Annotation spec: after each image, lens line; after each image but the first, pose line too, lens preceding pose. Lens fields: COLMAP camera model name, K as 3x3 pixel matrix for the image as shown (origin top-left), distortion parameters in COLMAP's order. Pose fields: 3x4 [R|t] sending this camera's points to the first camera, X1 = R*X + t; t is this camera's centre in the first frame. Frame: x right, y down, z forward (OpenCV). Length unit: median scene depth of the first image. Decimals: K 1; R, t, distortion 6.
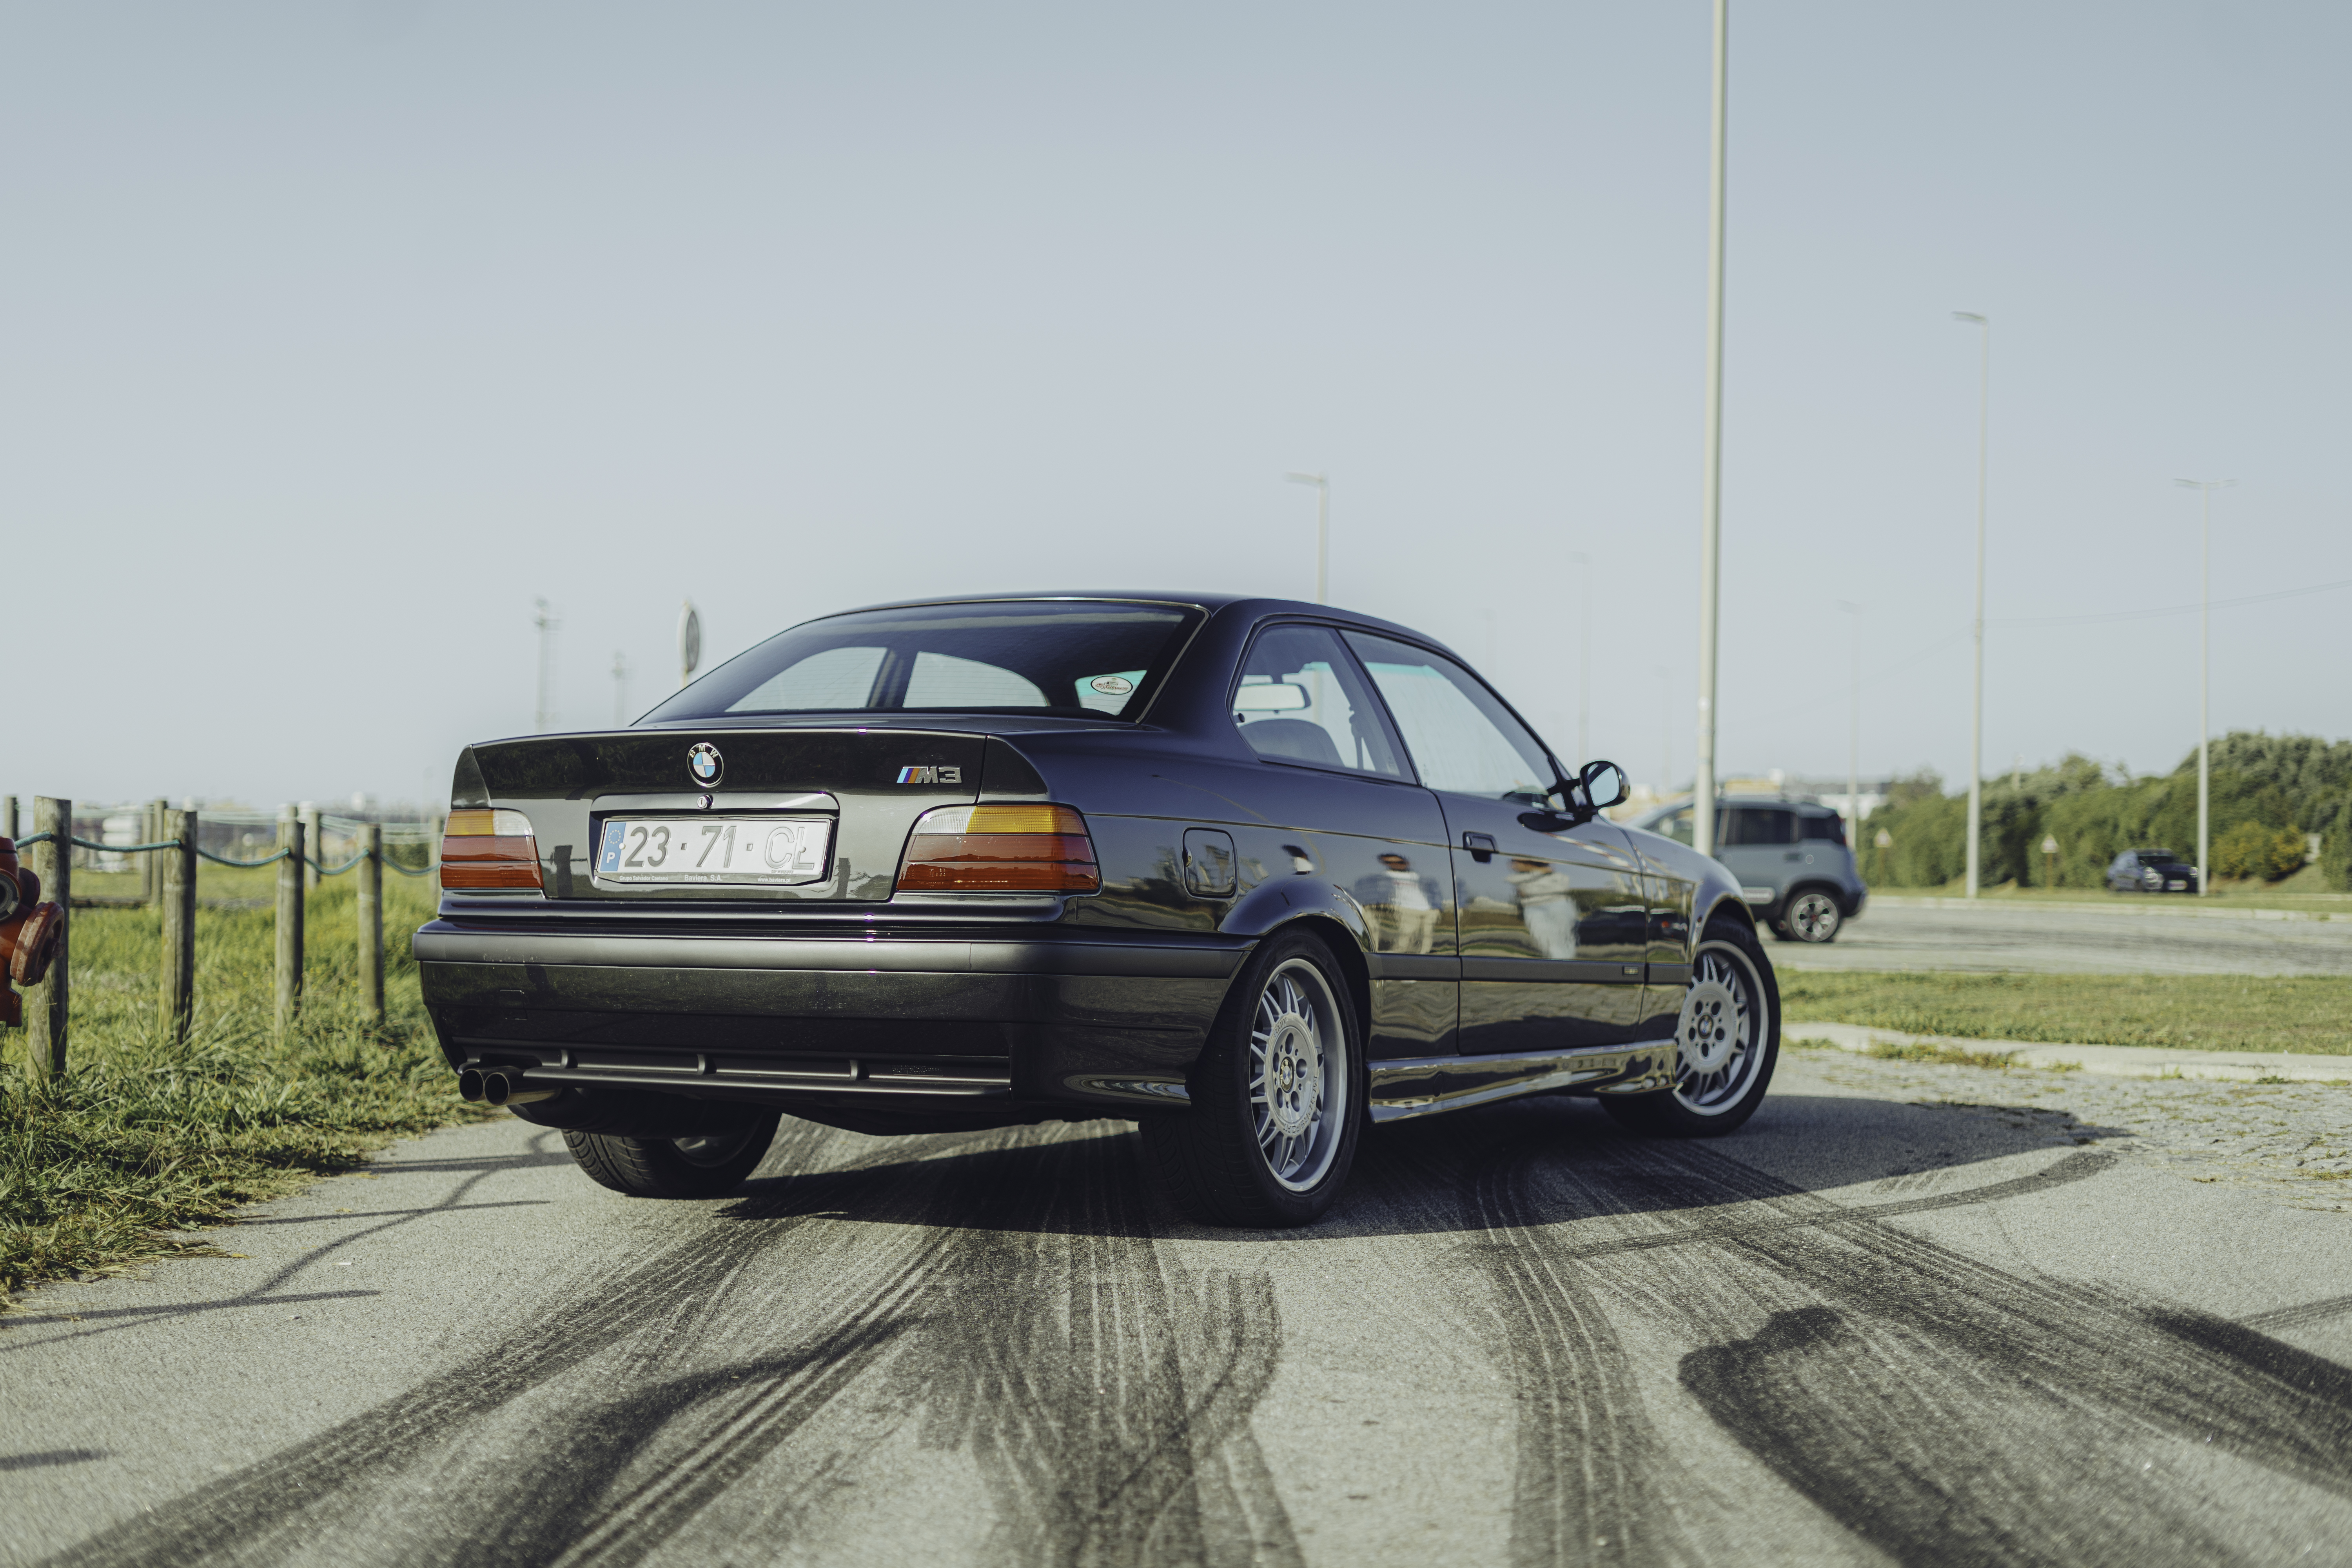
lens RADIAL K [[3391.0, 0, 1206.6], [0, 3391.0, 781.9], [0, 0, 1]] dist [0.006684, -0.033101]
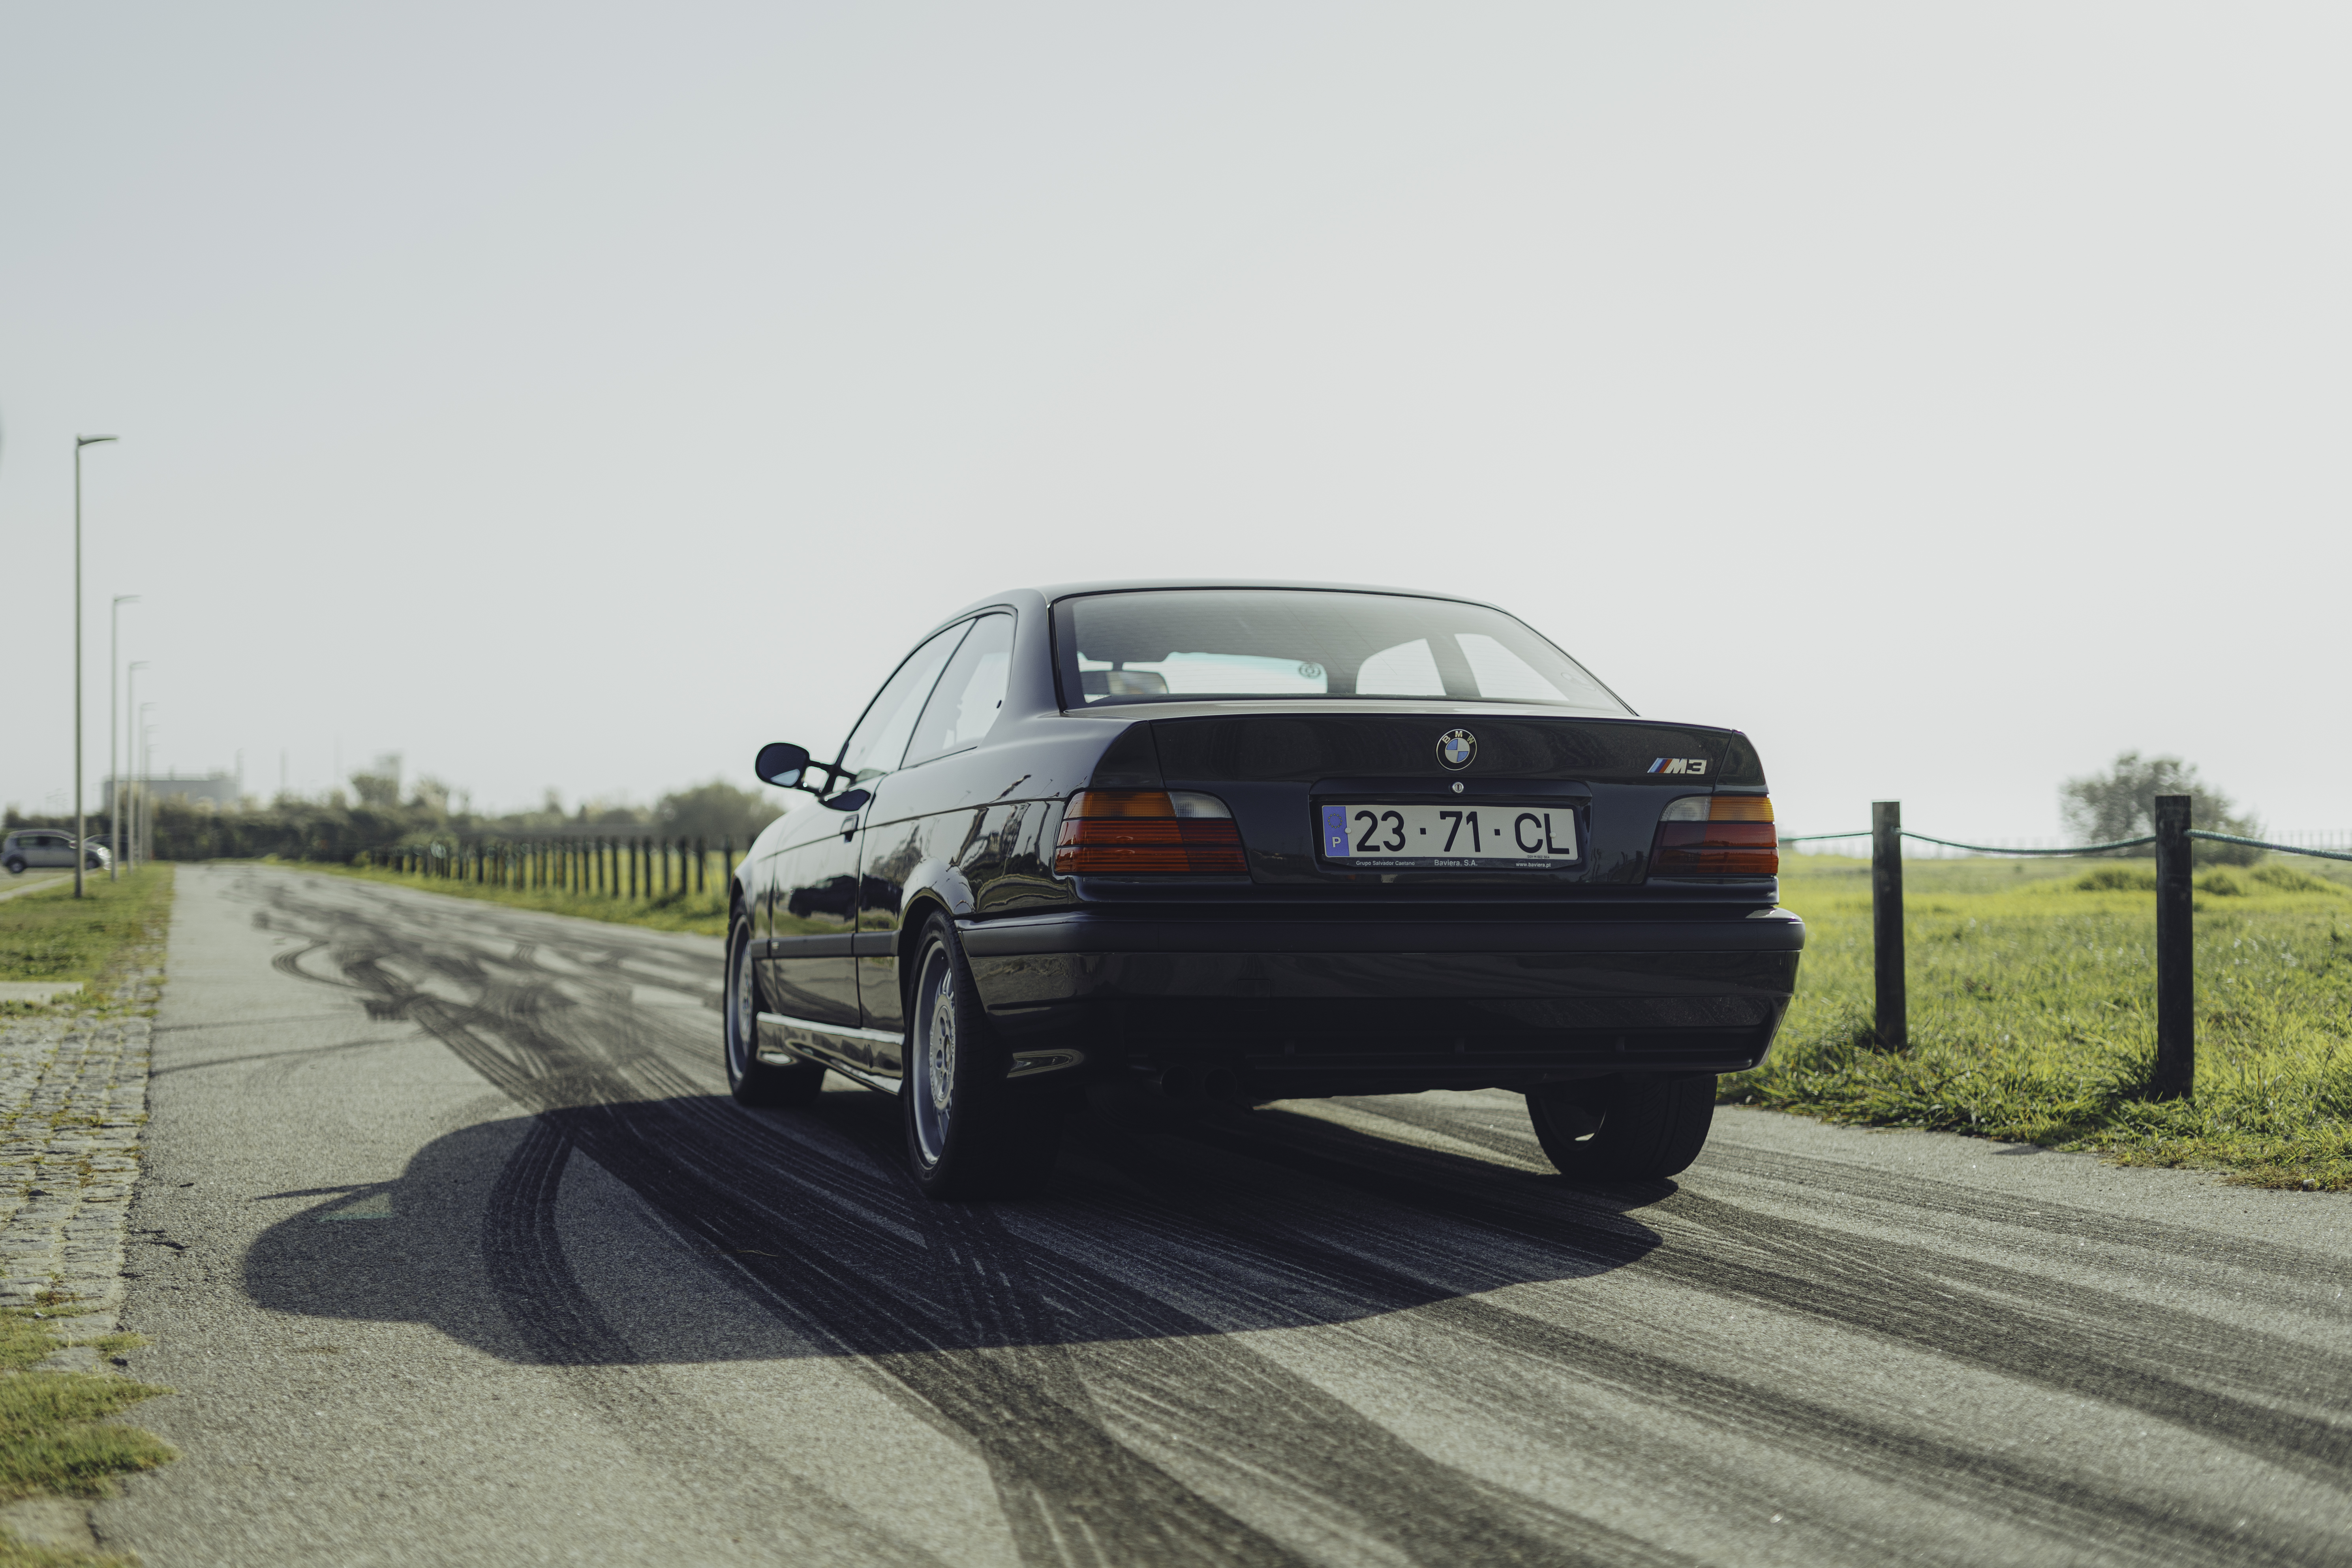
lens RADIAL K [[3391.2, 0, 1206.6], [0, 3391.2, 781.9], [0, 0, 1]] dist [0.006684, -0.033101]
pose [[0.721328, 0.015393, 0.692423, -0.844973], [-0.019216, 0.999813, -0.002208, 0.007489], [-0.692327, -0.011713, 0.721489, 0.302603]]
